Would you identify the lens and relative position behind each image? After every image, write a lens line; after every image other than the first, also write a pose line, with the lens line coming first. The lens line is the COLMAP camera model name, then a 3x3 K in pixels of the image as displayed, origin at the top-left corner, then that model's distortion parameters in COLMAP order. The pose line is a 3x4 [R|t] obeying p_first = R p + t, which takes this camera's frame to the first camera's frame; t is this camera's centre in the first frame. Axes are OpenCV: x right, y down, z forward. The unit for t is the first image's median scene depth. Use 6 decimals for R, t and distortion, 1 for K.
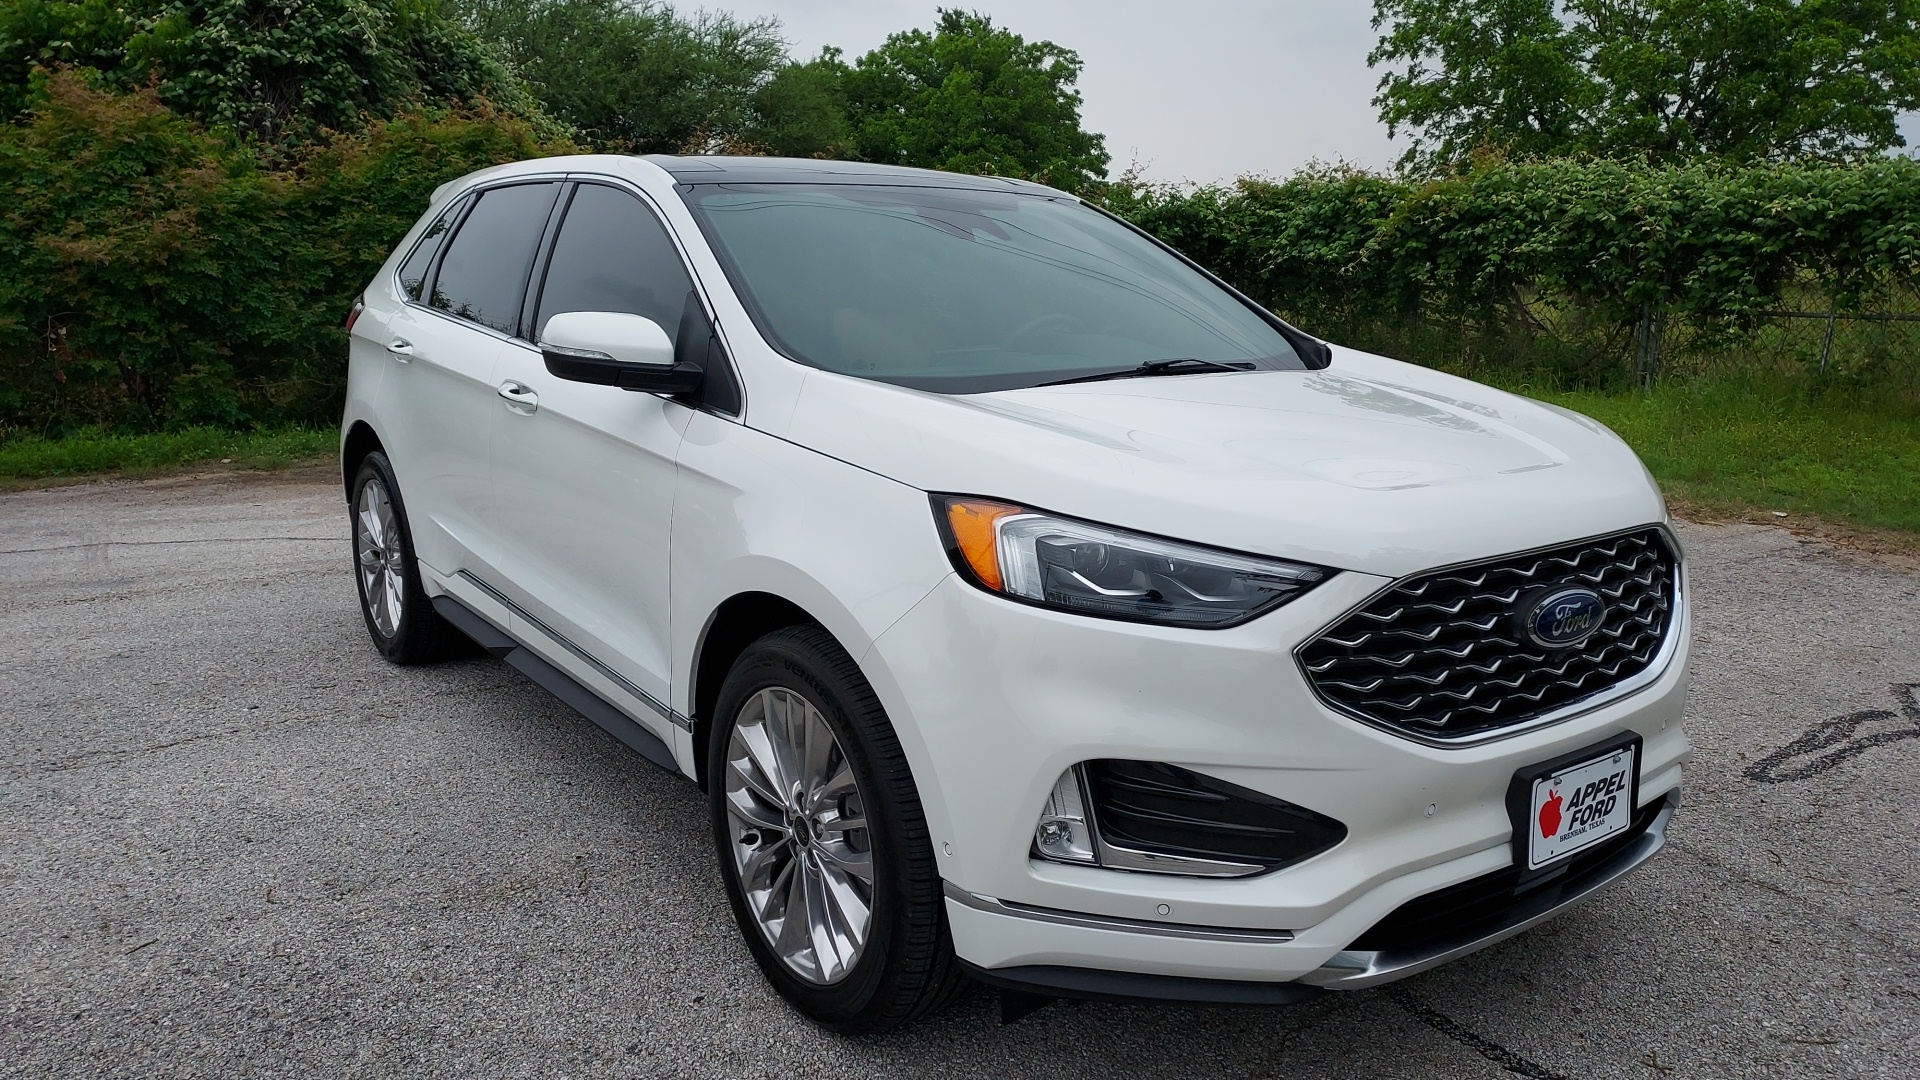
lens RADIAL K [[1379.6, 0, 986.6], [0, 1379.6, 547.0], [0, 0, 1]] dist [0.030810, 0.005798]
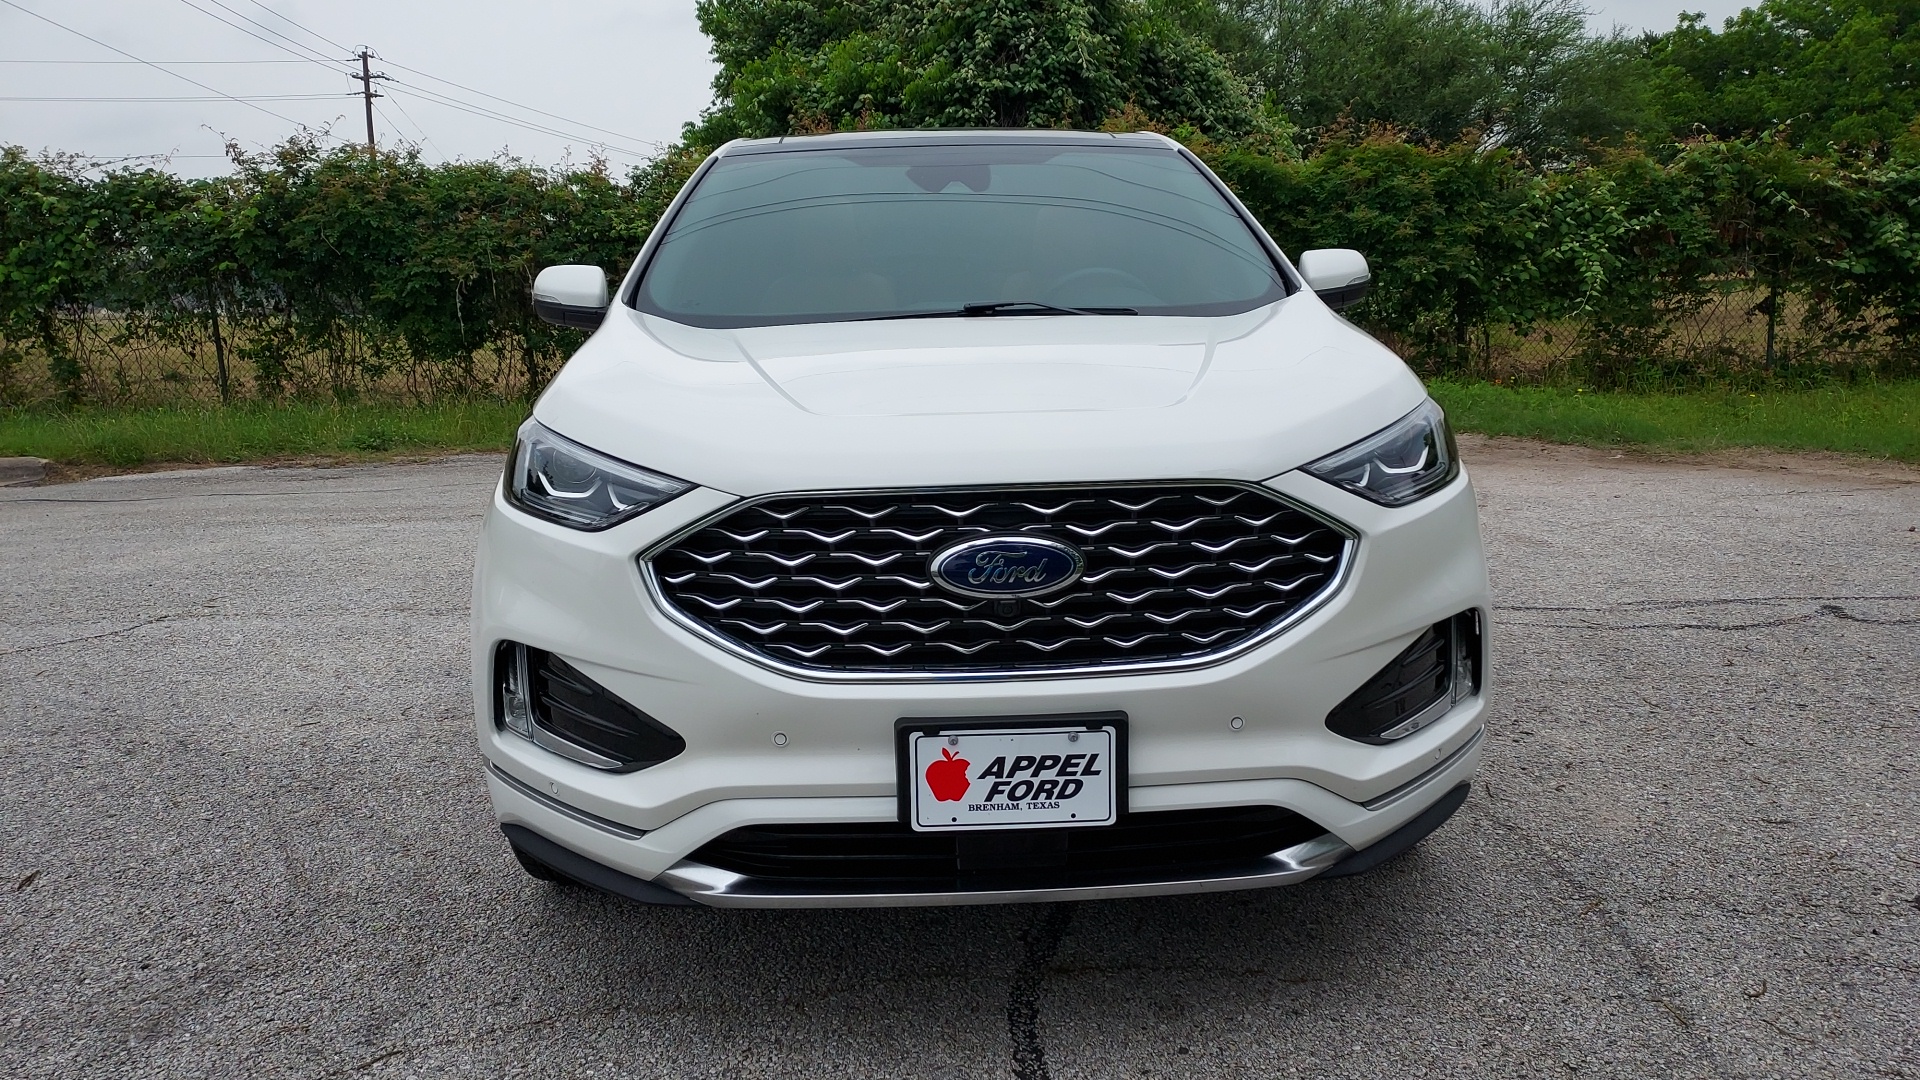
lens RADIAL K [[1379.6, 0, 986.6], [0, 1379.6, 547.0], [0, 0, 1]] dist [0.030810, 0.005798]
pose [[0.834198, 0.084325, -0.544979, 0.136864], [-0.085250, 0.996079, 0.023632, 0.002888], [0.544835, 0.026746, 0.838116, 0.037950]]
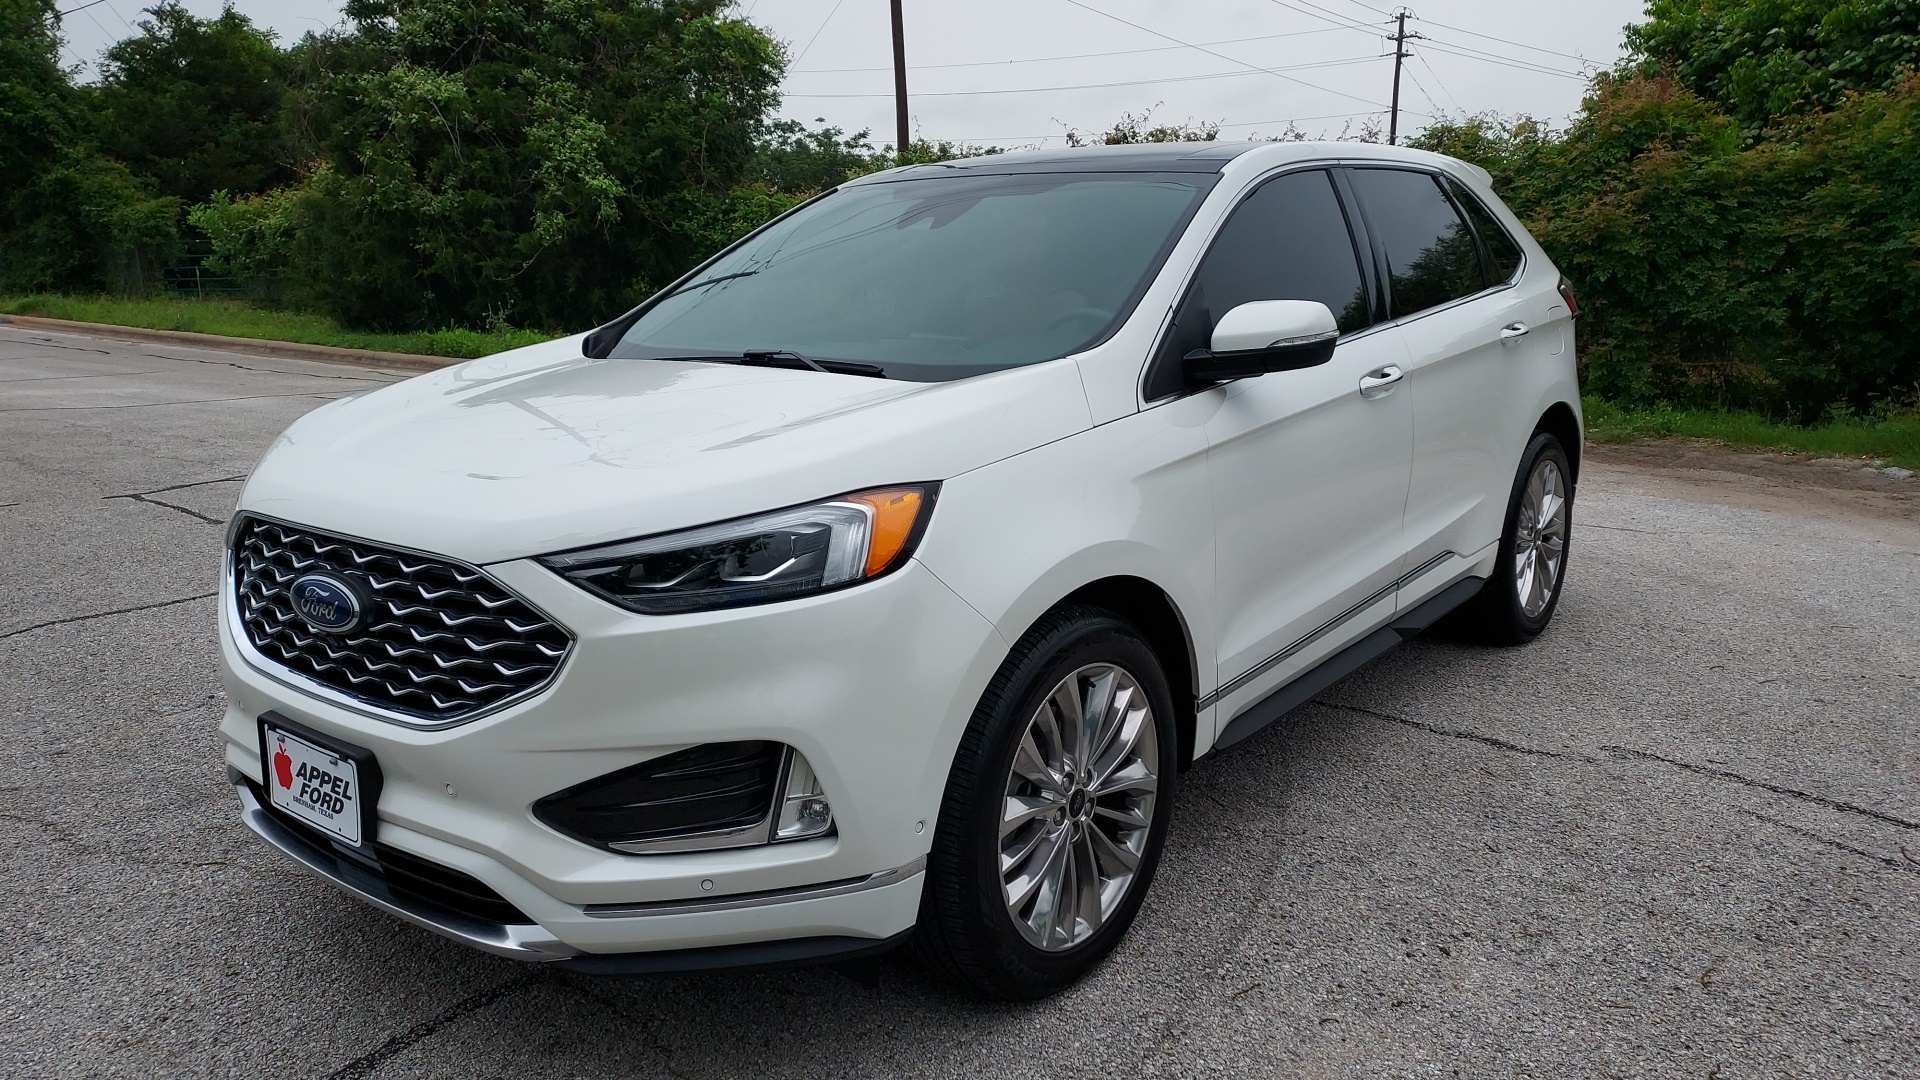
lens RADIAL K [[1379.6, 0, 986.6], [0, 1379.6, 547.0], [0, 0, 1]] dist [0.030810, 0.005798]
pose [[0.279460, 0.199943, -0.939109, 0.233940], [-0.182273, 0.971340, 0.152565, -0.036650], [0.942698, 0.128538, 0.307895, 0.175255]]
